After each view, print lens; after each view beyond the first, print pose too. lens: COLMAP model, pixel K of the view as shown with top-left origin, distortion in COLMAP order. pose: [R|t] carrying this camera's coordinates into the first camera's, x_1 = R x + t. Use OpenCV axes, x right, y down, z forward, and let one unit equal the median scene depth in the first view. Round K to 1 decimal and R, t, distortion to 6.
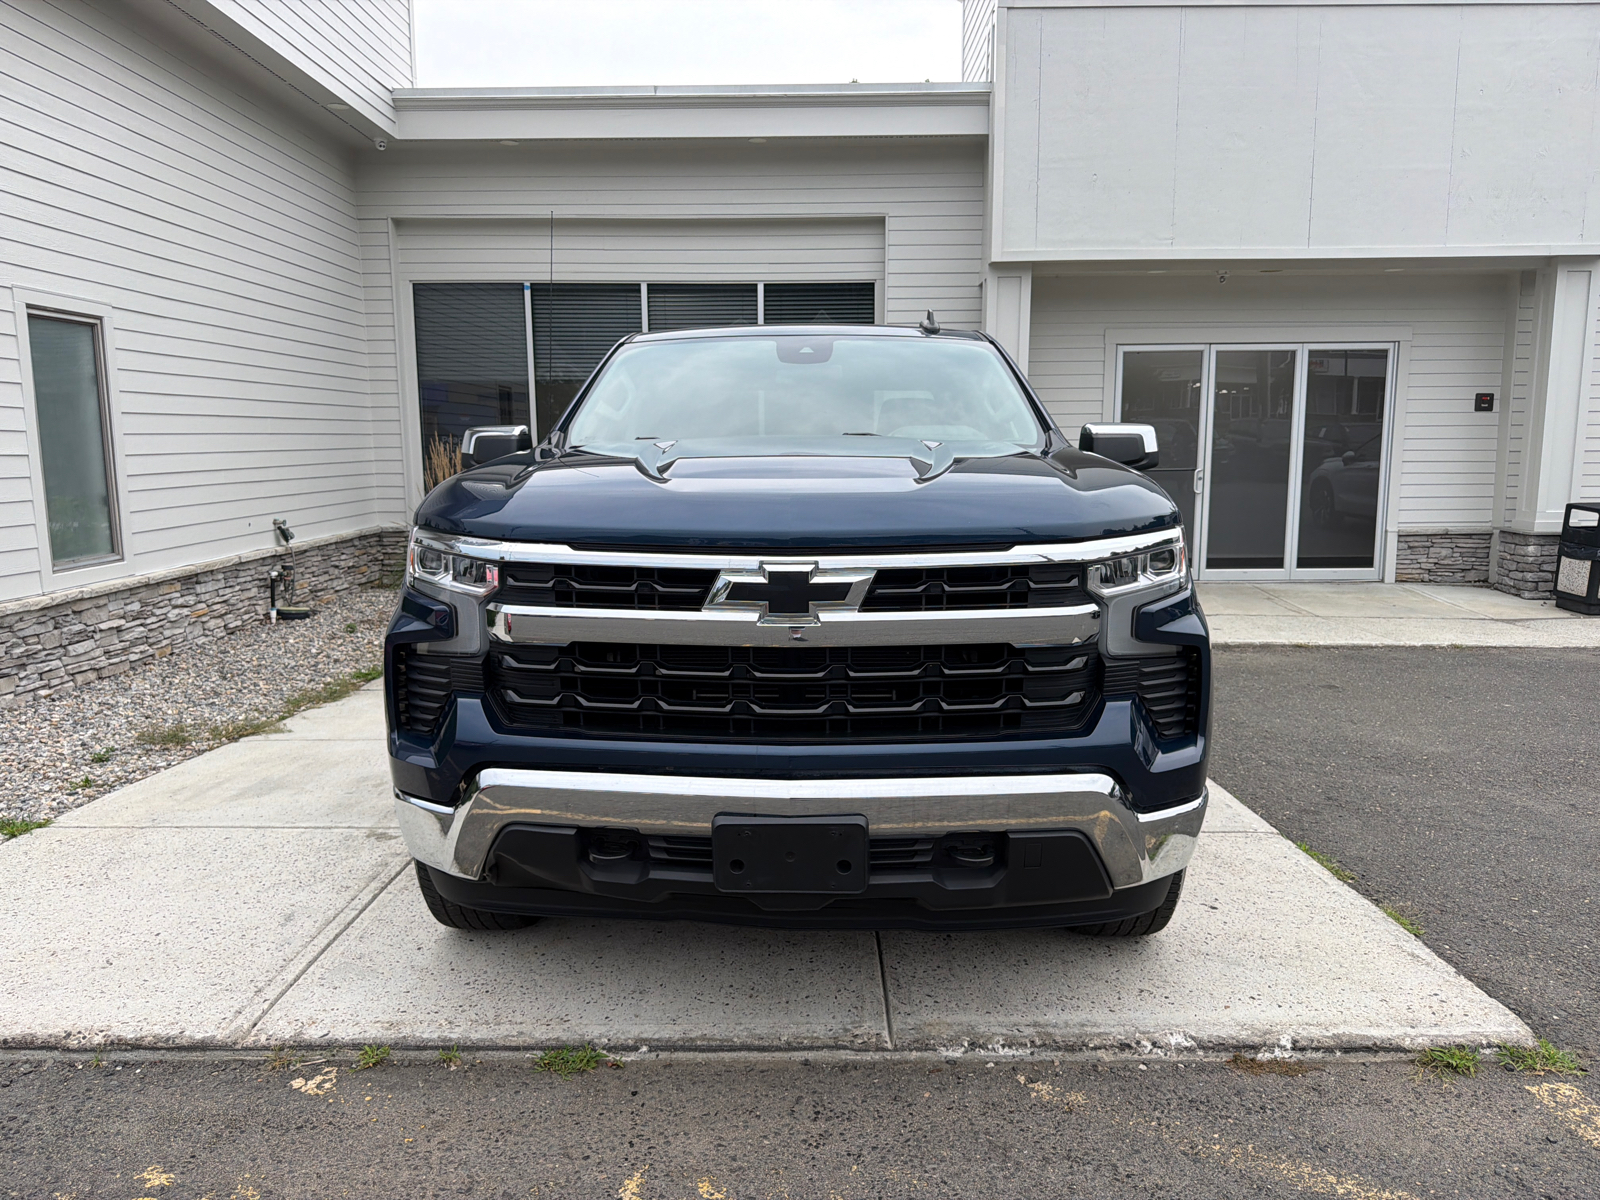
lens RADIAL K [[1132.9, 0, 789.6], [0, 1132.9, 611.2], [0, 0, 1]] dist [0.024808, -0.031389]
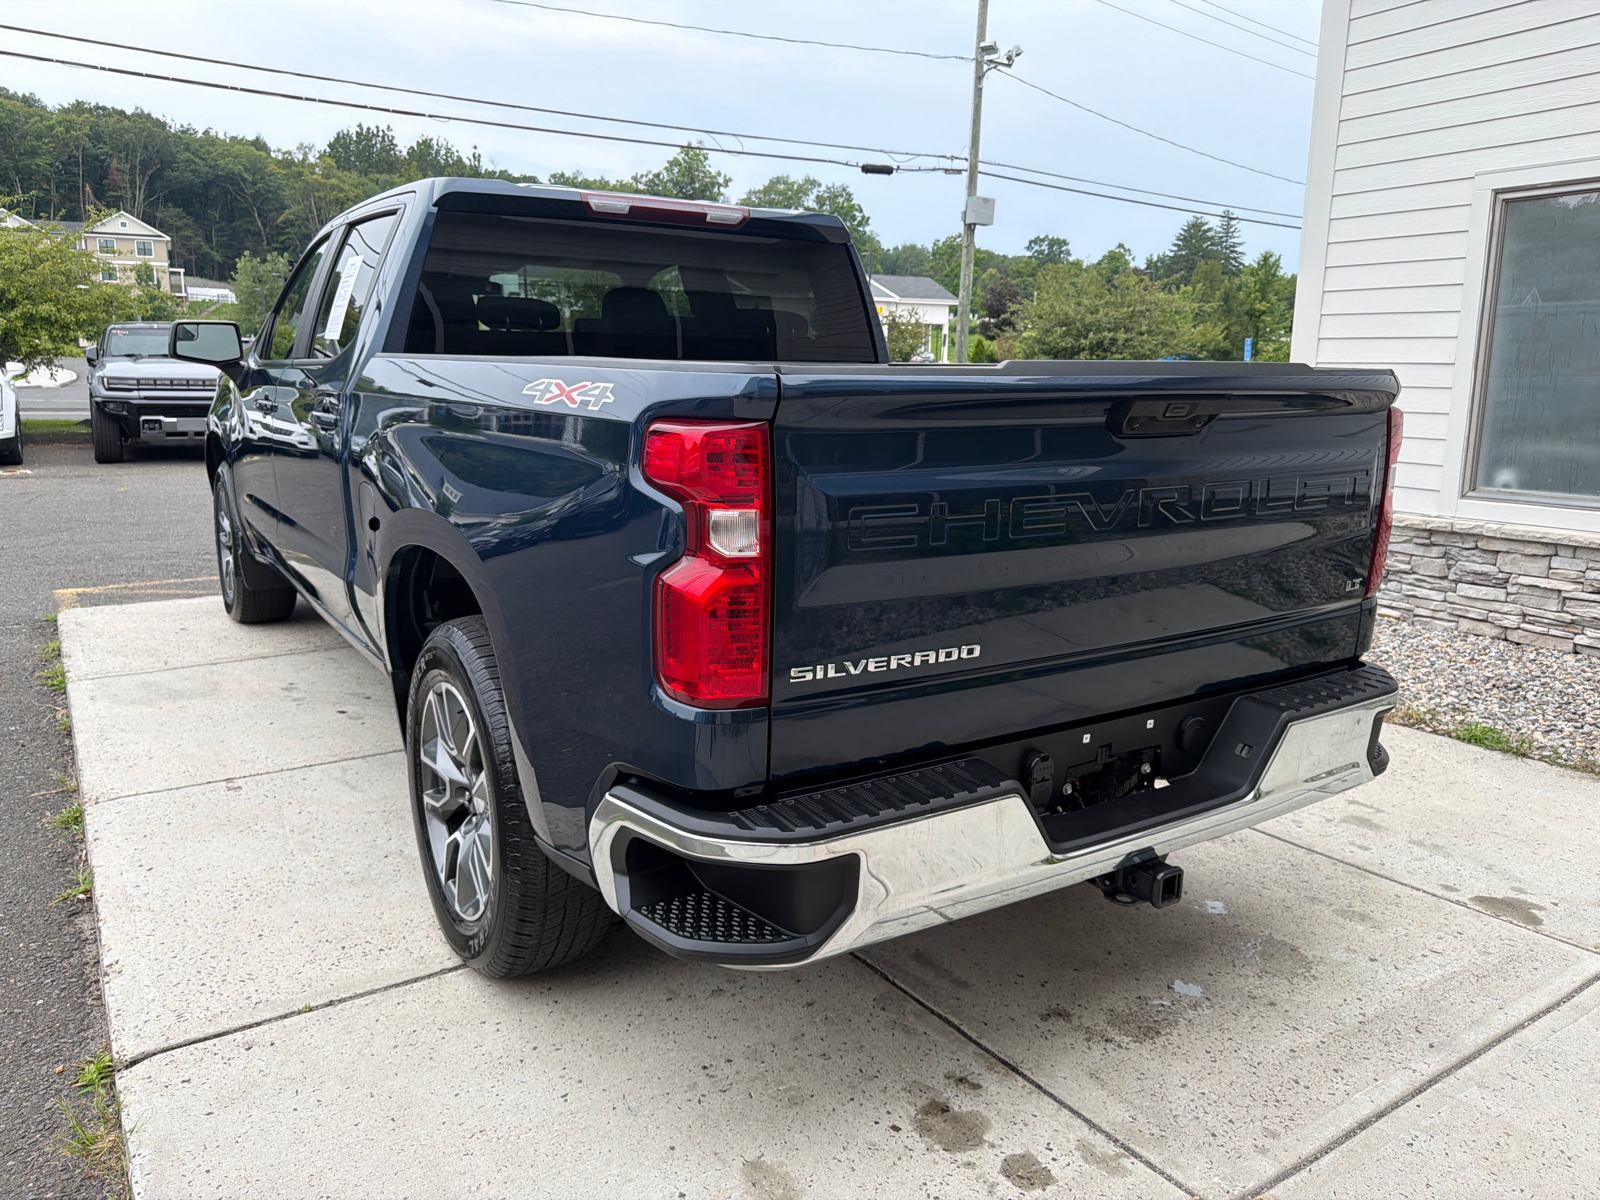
lens RADIAL K [[1132.9, 0, 790.5], [0, 1132.9, 595.0], [0, 0, 1]] dist [0.024808, -0.031389]
pose [[-0.826499, 0.105531, -0.552958, 0.705924], [-0.087039, 0.946503, 0.310734, -0.475021], [0.556168, 0.304950, -0.773099, 3.504258]]
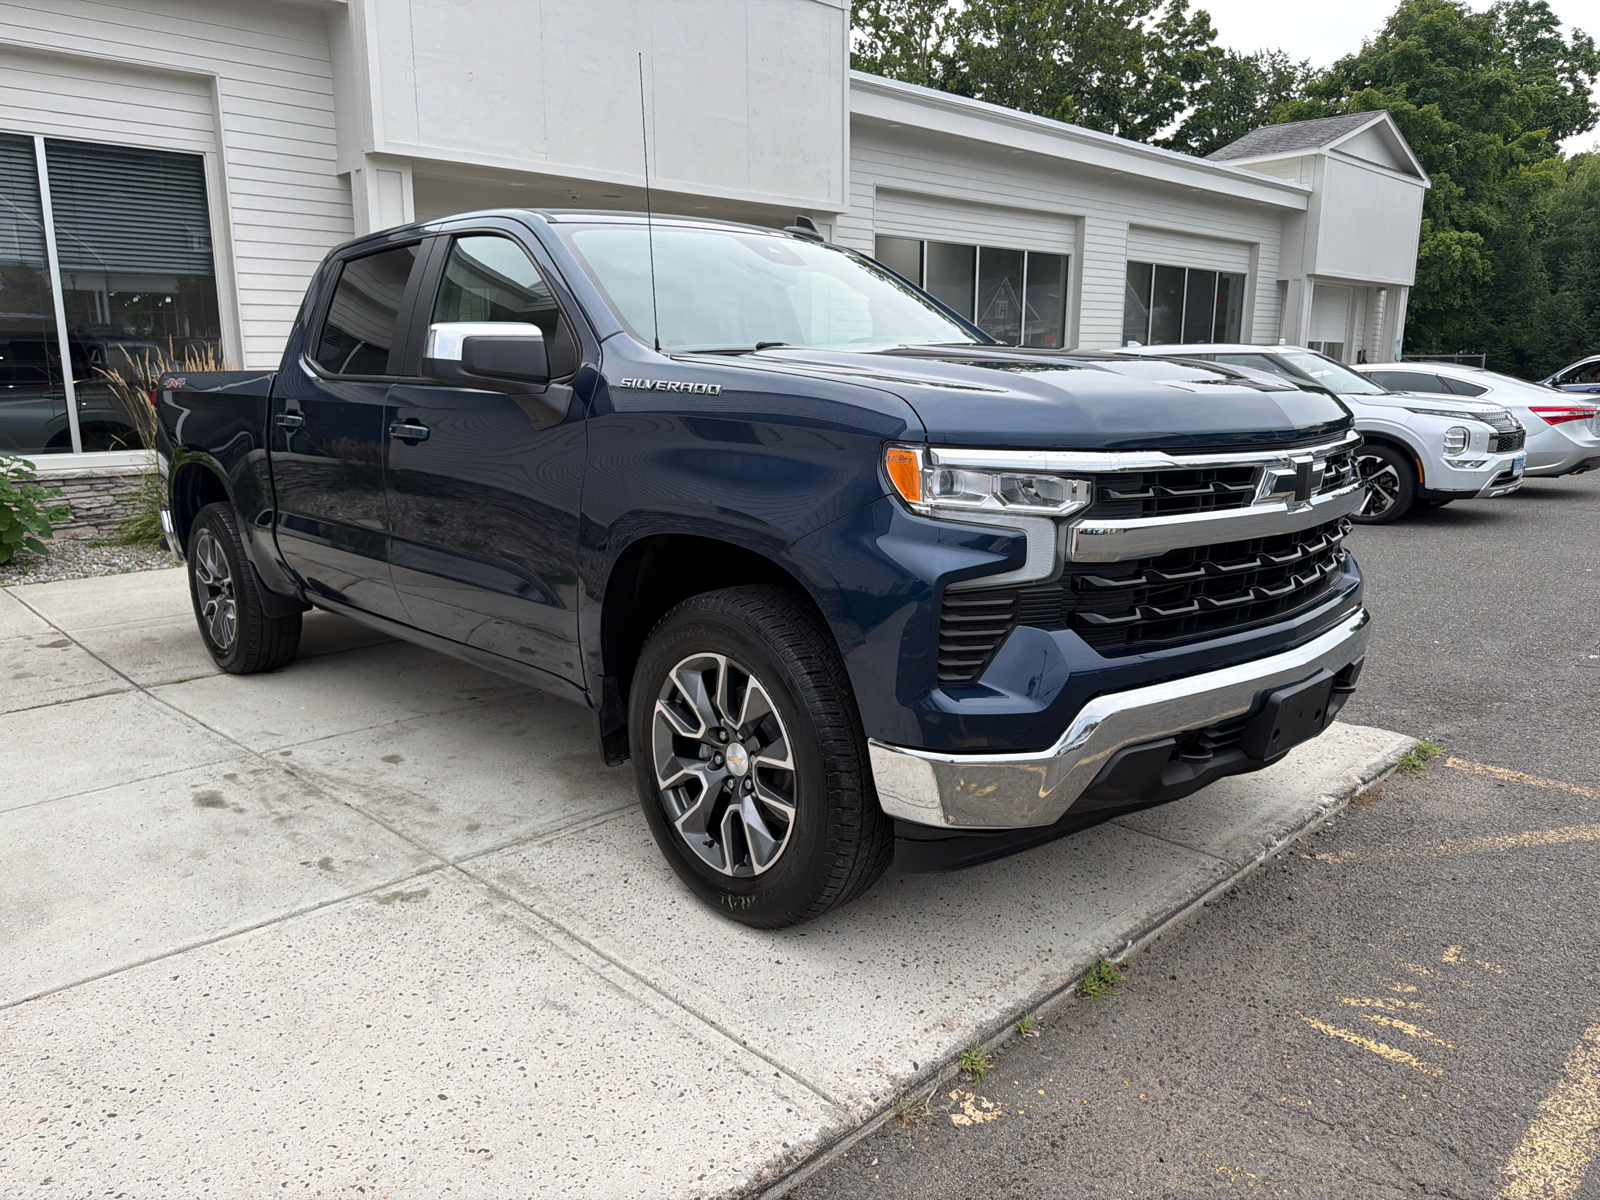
lens RADIAL K [[1132.9, 0, 805.9], [0, 1132.9, 602.5], [0, 0, 1]] dist [0.024808, -0.031389]
pose [[0.704885, -0.141320, 0.695101, -0.997662], [0.098123, 0.989958, 0.101763, -0.053186], [-0.702502, -0.003526, 0.711673, 0.471100]]
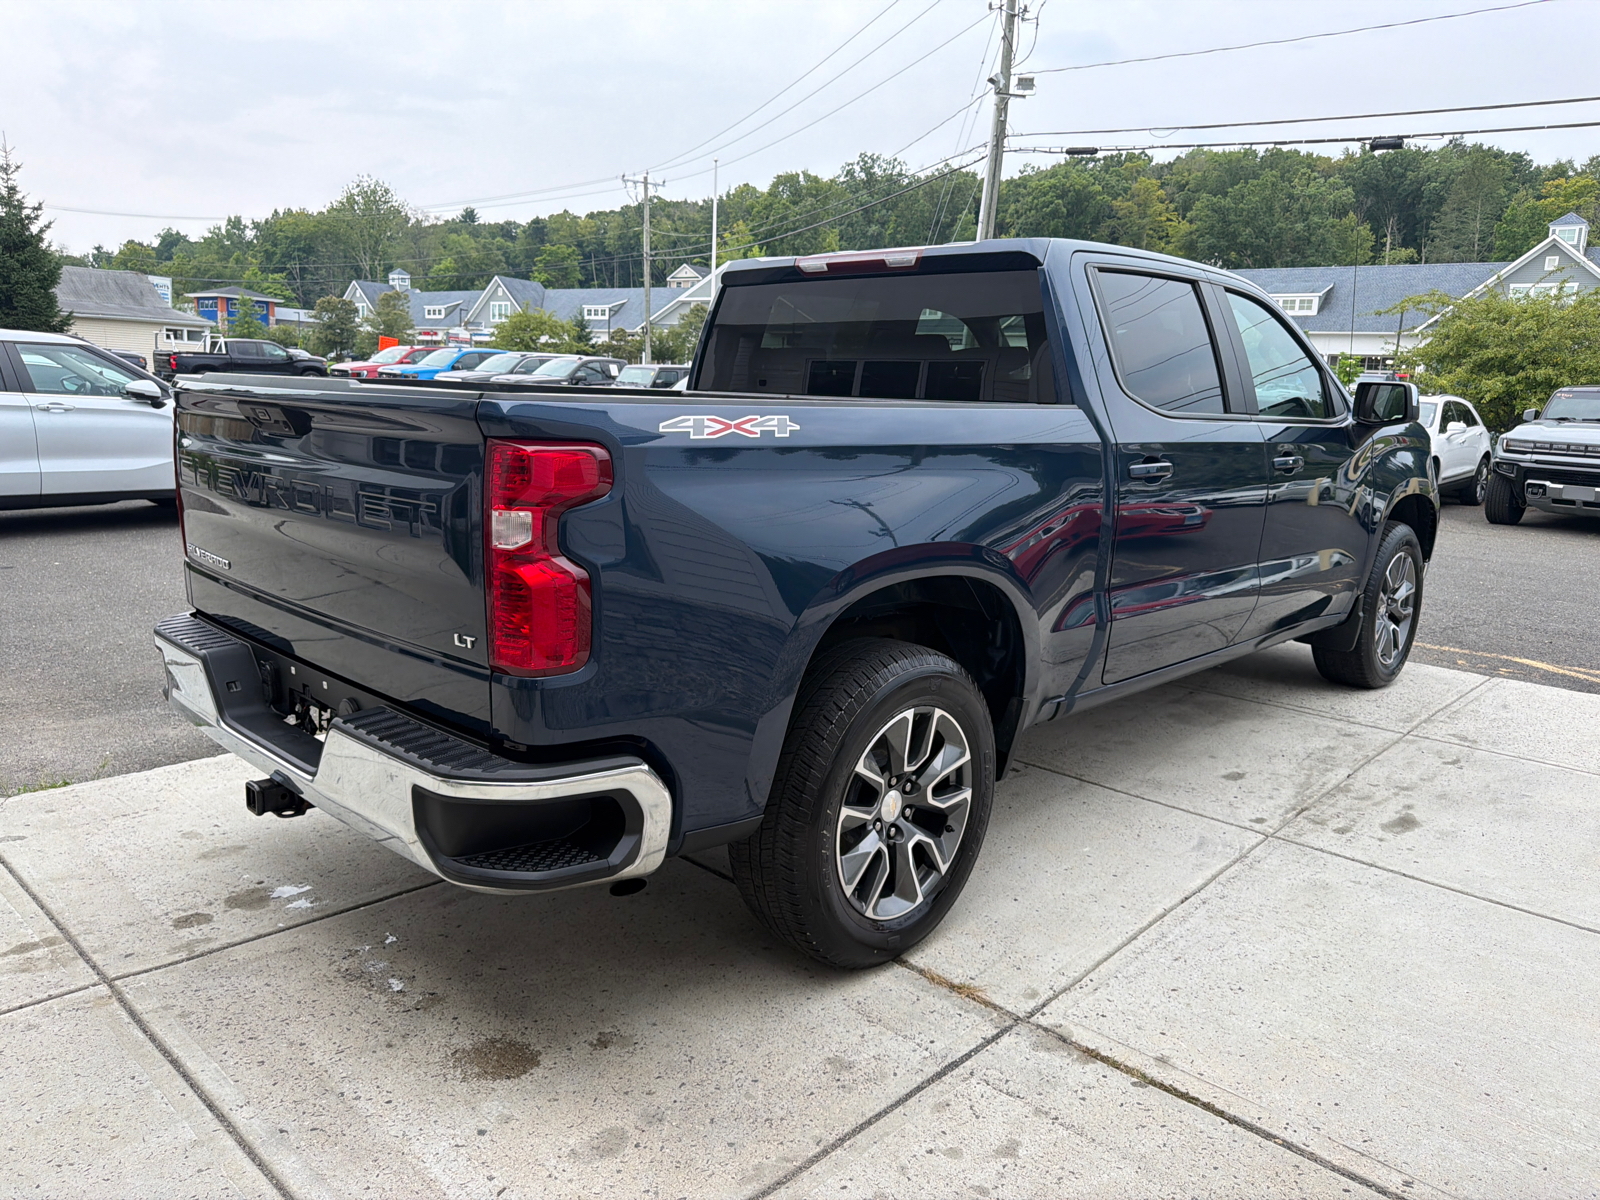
lens RADIAL K [[1132.9, 0, 802.6], [0, 1132.9, 592.7], [0, 0, 1]] dist [0.024808, -0.031389]
pose [[-0.738151, -0.143818, 0.659127, -0.929600], [0.058122, 0.959823, 0.274519, -0.471147], [-0.672127, 0.240947, -0.700136, 3.425478]]
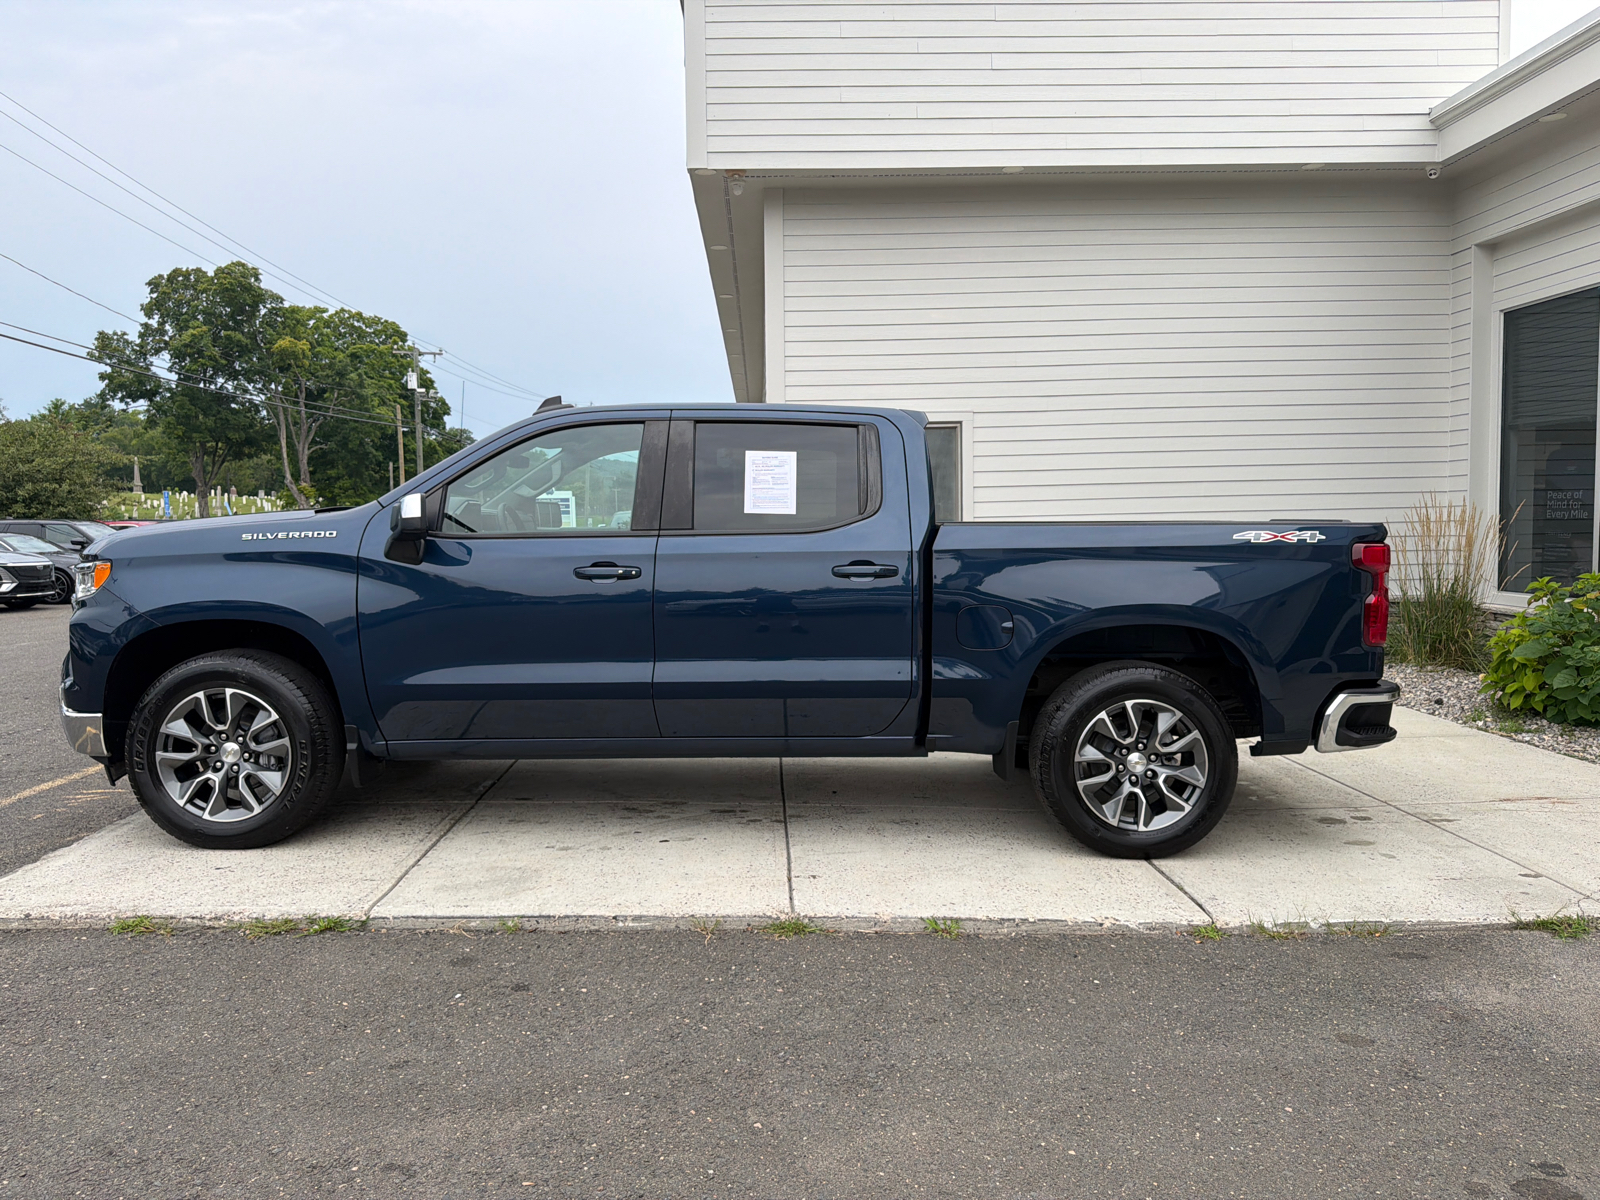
lens RADIAL K [[1132.9, 0, 802.6], [0, 1132.9, 583.2], [0, 0, 1]] dist [0.024808, -0.031389]
pose [[0.048534, 0.061168, -0.996947, 2.148370], [-0.132171, 0.989739, 0.054291, -0.280795], [0.990038, 0.129133, 0.056121, 1.976664]]
